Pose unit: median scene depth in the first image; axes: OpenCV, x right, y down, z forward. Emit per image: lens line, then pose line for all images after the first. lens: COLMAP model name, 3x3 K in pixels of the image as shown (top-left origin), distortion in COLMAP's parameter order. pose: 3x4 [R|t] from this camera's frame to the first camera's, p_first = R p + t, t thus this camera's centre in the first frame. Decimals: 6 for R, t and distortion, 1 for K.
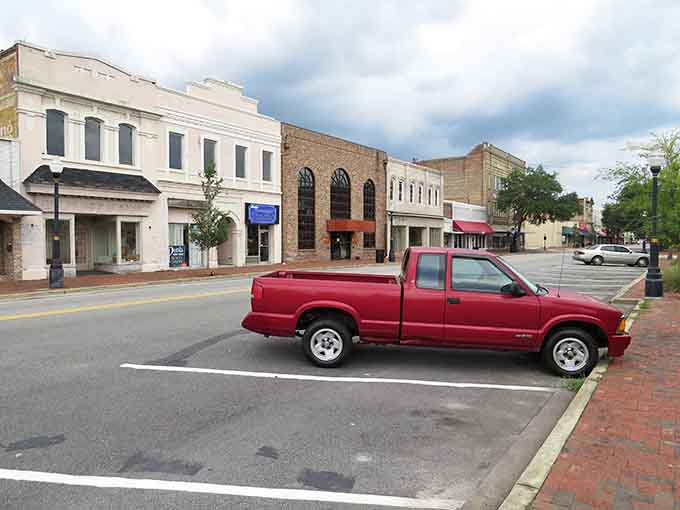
lens RADIAL K [[479.1, 0, 340.0], [0, 479.1, 255.0], [0, 0, 1]] dist [-0.057196, -0.000108]
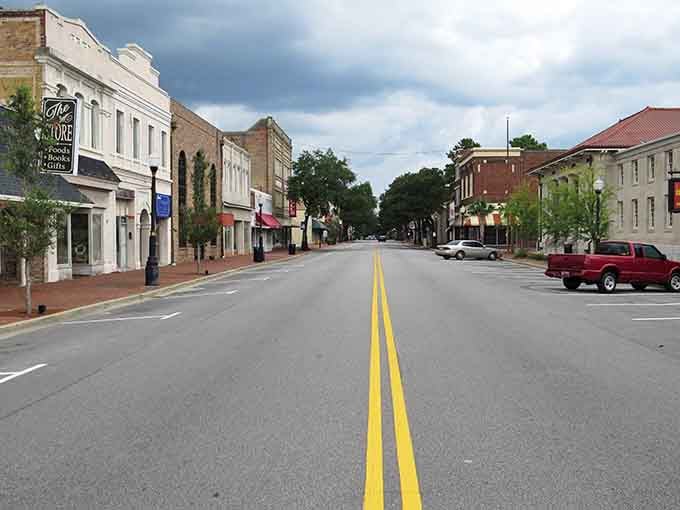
lens RADIAL K [[741.1, 0, 340.0], [0, 741.1, 255.0], [0, 0, 1]] dist [-0.006287, -0.002312]
pose [[0.837785, -0.014191, 0.545816, -0.587385], [0.017905, 0.999839, -0.001487, 0.008821], [-0.545707, 0.011019, 0.837904, -0.261028]]
